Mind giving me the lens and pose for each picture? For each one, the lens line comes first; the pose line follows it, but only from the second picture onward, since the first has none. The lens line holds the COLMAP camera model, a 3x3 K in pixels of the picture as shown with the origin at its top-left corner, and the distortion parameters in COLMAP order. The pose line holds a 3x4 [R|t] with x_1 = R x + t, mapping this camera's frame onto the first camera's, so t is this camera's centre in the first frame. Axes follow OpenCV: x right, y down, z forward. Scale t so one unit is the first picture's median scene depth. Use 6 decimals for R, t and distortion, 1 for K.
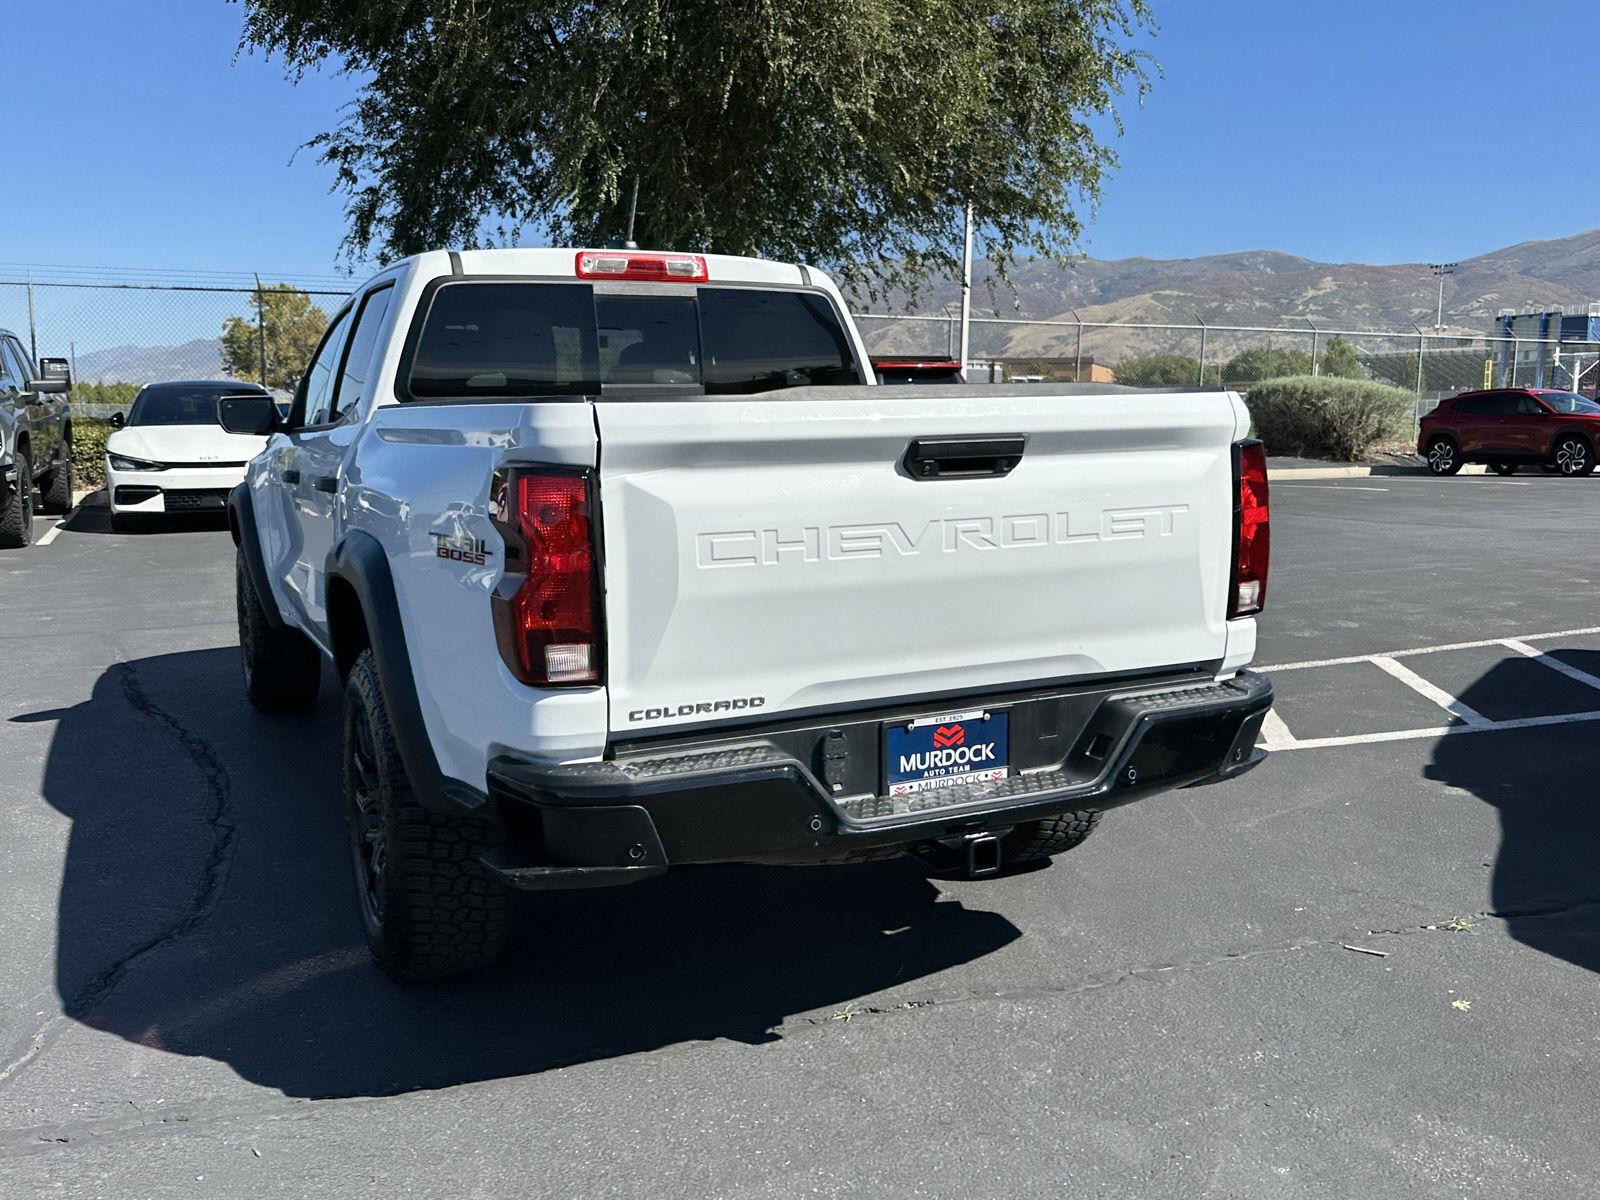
lens RADIAL K [[1387.9, 0, 809.4], [0, 1387.9, 599.1], [0, 0, 1]] dist [0.130518, -0.238587]
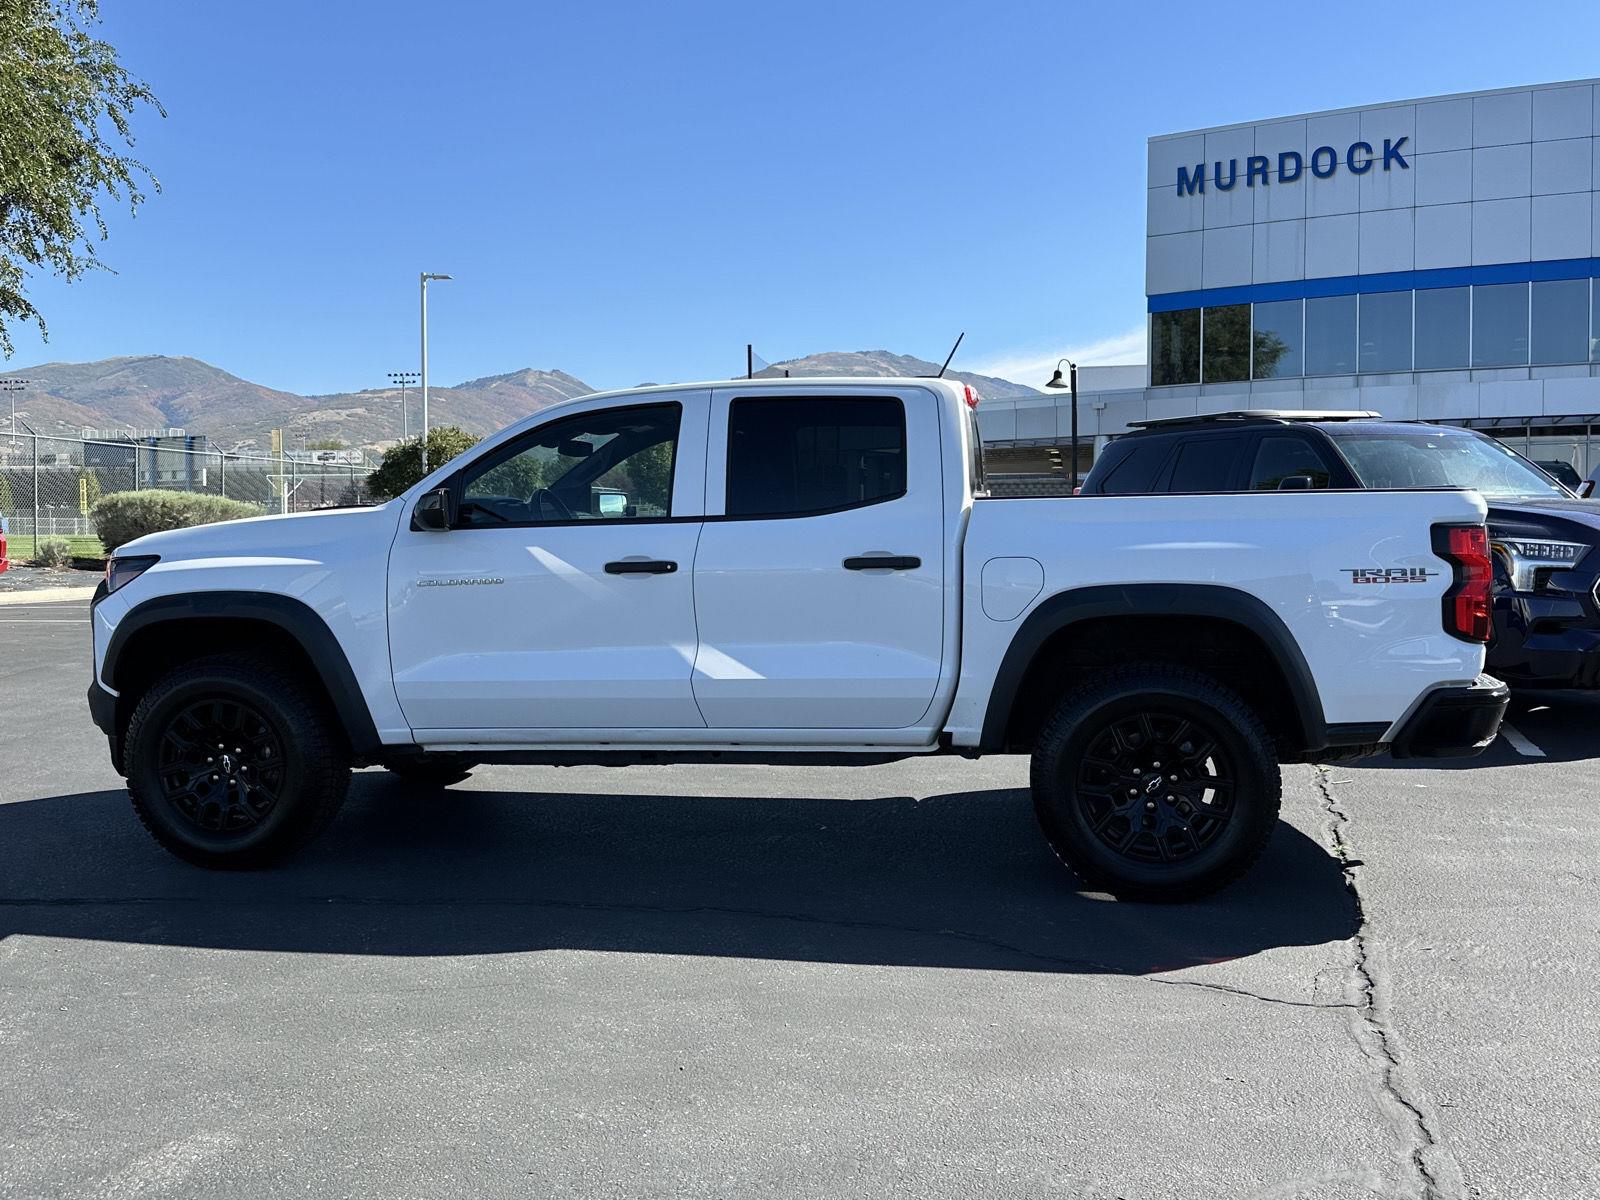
lens RADIAL K [[1387.9, 0, 793.4], [0, 1387.9, 598.9], [0, 0, 1]] dist [0.130518, -0.238587]
pose [[0.585008, -0.046142, 0.809714, -1.938440], [0.113734, 0.993182, -0.025574, -0.044154], [-0.803013, 0.107053, 0.586267, 0.547968]]
